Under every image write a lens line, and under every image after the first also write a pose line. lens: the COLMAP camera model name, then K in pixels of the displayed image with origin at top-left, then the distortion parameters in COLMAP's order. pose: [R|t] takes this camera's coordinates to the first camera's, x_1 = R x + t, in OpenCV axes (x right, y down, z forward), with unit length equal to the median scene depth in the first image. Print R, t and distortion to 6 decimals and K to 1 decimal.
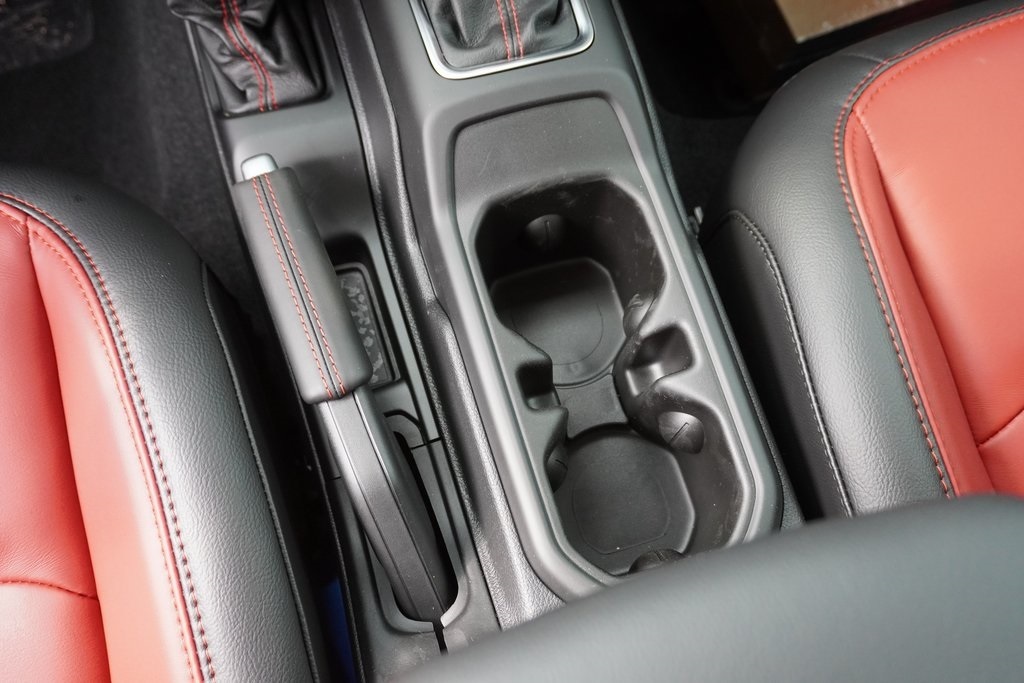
lens RADIAL K [[897.3, 0, 516.2], [0, 897.3, 335.4], [0, 0, 1]] dist [-0.003892, 0.036157]
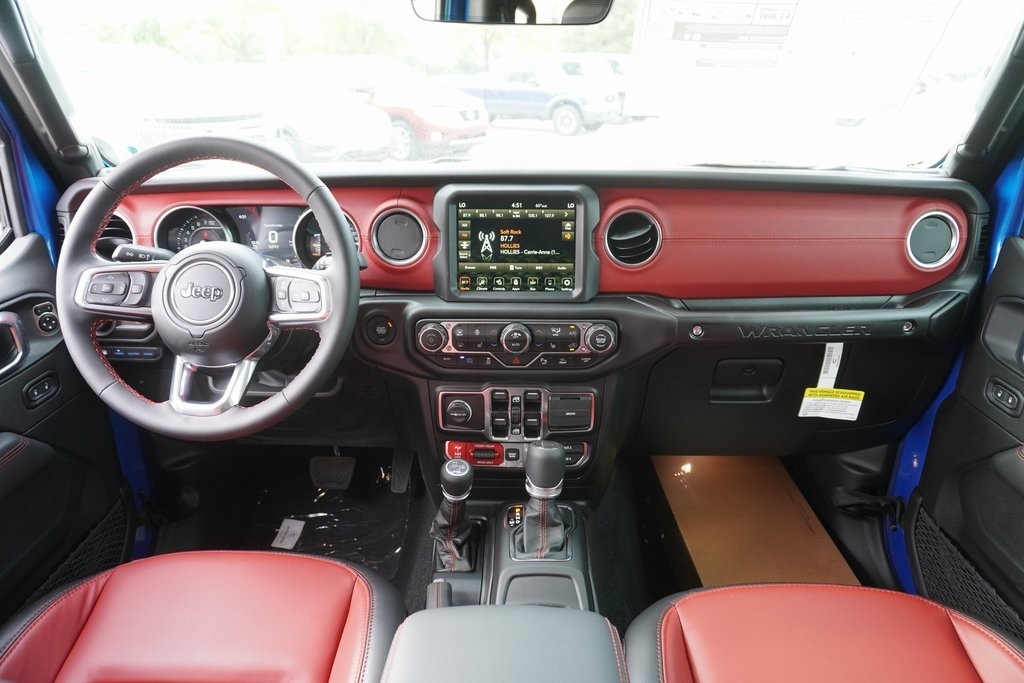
lens RADIAL K [[684.2, 0, 503.8], [0, 684.2, 345.0], [0, 0, 1]] dist [-0.048173, 0.027700]
pose [[0.947837, 0.059949, -0.313068, 0.479464], [-0.275387, 0.648614, -0.709551, 0.730340], [0.160524, 0.758753, 0.631289, -0.770723]]
